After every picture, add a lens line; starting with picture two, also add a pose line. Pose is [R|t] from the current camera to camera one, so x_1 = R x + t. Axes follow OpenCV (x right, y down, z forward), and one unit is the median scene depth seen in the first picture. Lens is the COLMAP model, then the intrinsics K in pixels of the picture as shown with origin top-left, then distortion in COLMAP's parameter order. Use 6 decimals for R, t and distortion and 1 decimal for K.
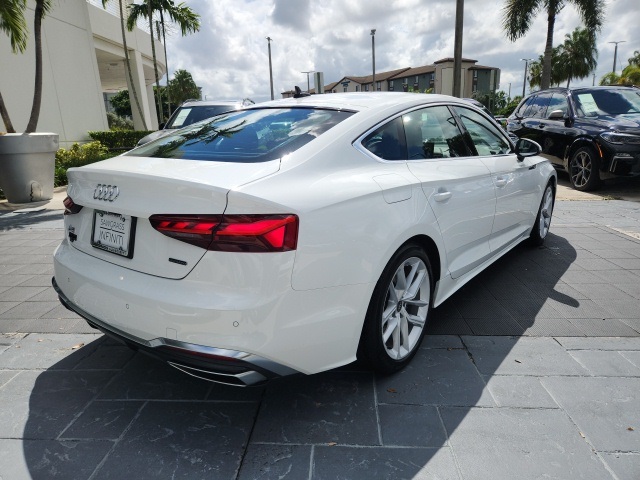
lens RADIAL K [[432.6, 0, 313.2], [0, 432.6, 238.9], [0, 0, 1]] dist [0.067822, -0.059642]
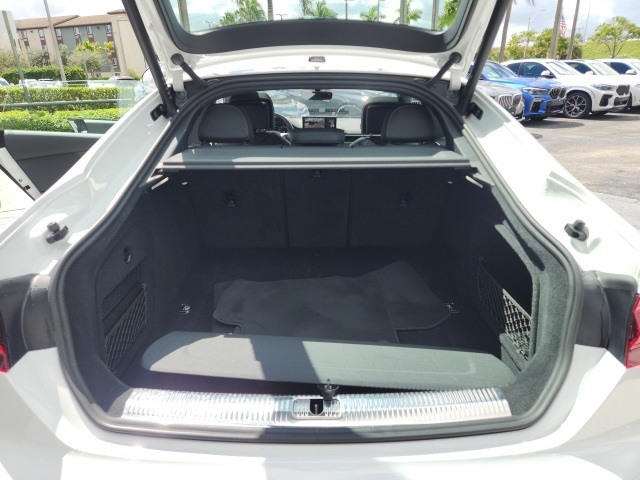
lens RADIAL K [[432.6, 0, 316.2], [0, 432.6, 228.7], [0, 0, 1]] dist [0.067822, -0.059642]
pose [[0.782622, -0.182752, 0.595067, -0.420431], [0.143971, 0.983156, 0.112590, -0.124762], [-0.605620, -0.002443, 0.795750, 0.388530]]
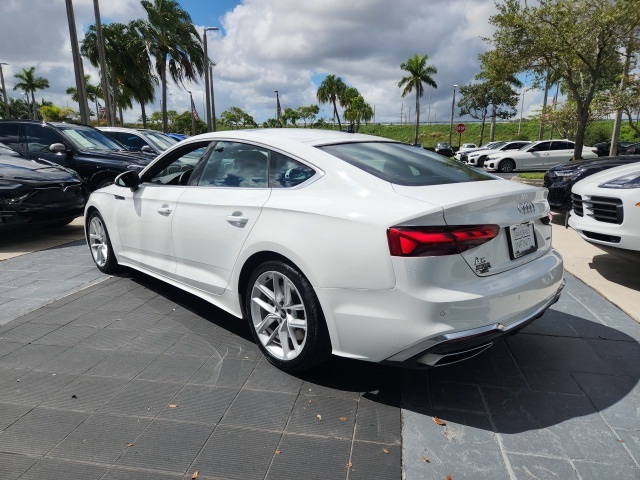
lens RADIAL K [[432.6, 0, 313.3], [0, 432.6, 246.2], [0, 0, 1]] dist [0.067822, -0.059642]
pose [[0.132751, -0.181916, 0.974312, -1.064280], [0.239420, 0.959787, 0.146582, -0.195608], [-0.961798, 0.213811, 0.170967, 0.822311]]
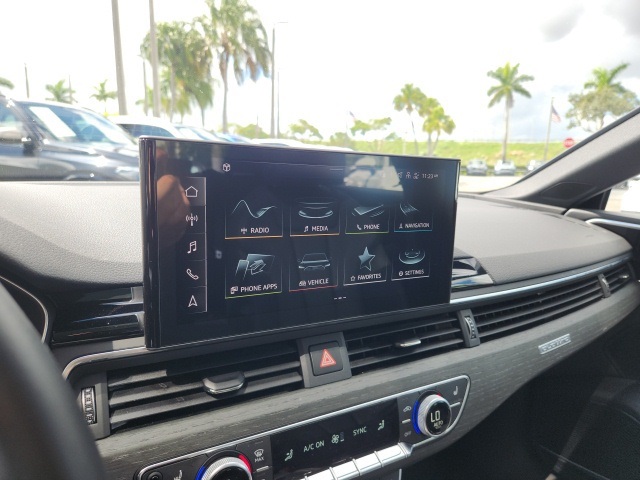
lens RADIAL K [[432.6, 0, 322.0], [0, 432.6, 249.2], [0, 0, 1]] dist [0.067822, -0.059642]
pose [[0.246919, -0.142466, 0.958506, 0.203112], [0.204897, 0.974445, 0.092052, -0.272227], [-0.947126, 0.173665, 0.269800, 1.269781]]
